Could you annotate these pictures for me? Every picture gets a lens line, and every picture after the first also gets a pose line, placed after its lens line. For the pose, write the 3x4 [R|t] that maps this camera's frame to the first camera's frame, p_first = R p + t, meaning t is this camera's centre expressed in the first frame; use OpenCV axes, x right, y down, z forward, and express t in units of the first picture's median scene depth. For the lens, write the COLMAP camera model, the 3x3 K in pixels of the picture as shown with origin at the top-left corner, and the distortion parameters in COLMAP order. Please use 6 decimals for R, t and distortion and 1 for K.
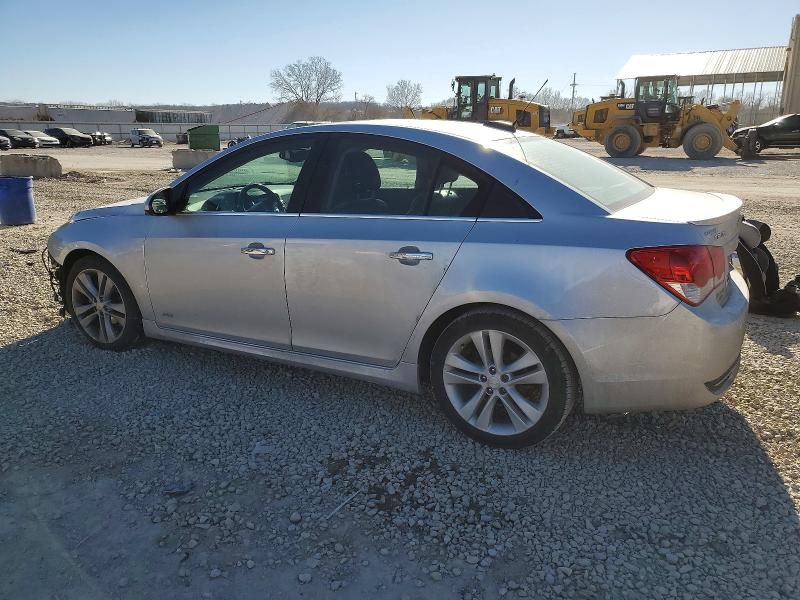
lens RADIAL K [[631.7, 0, 399.6], [0, 631.7, 299.5], [0, 0, 1]] dist [0.014917, -0.002443]
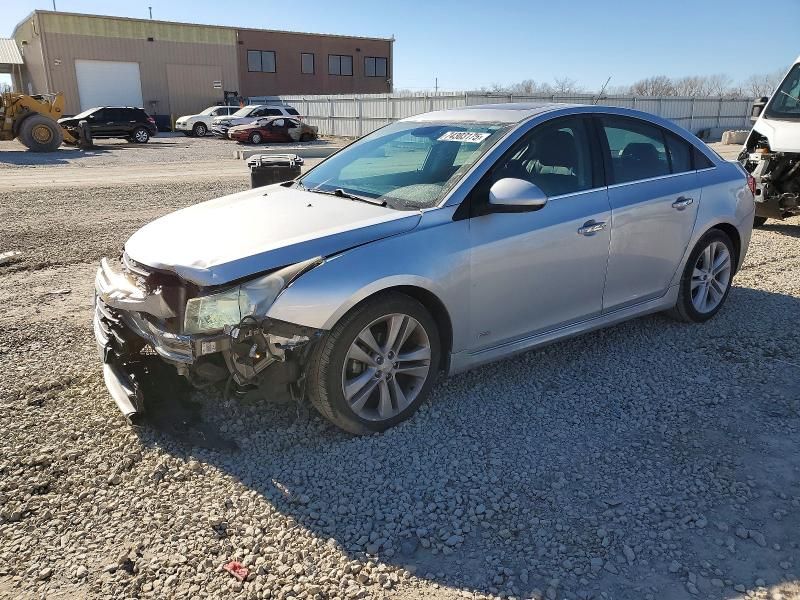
lens RADIAL K [[631.7, 0, 398.8], [0, 631.7, 300.6], [0, 0, 1]] dist [0.014917, -0.002443]
pose [[0.457609, -0.255425, 0.851676, -0.806051], [0.244740, 0.957035, 0.155523, -0.126707], [-0.854808, 0.137270, 0.500460, 0.486278]]
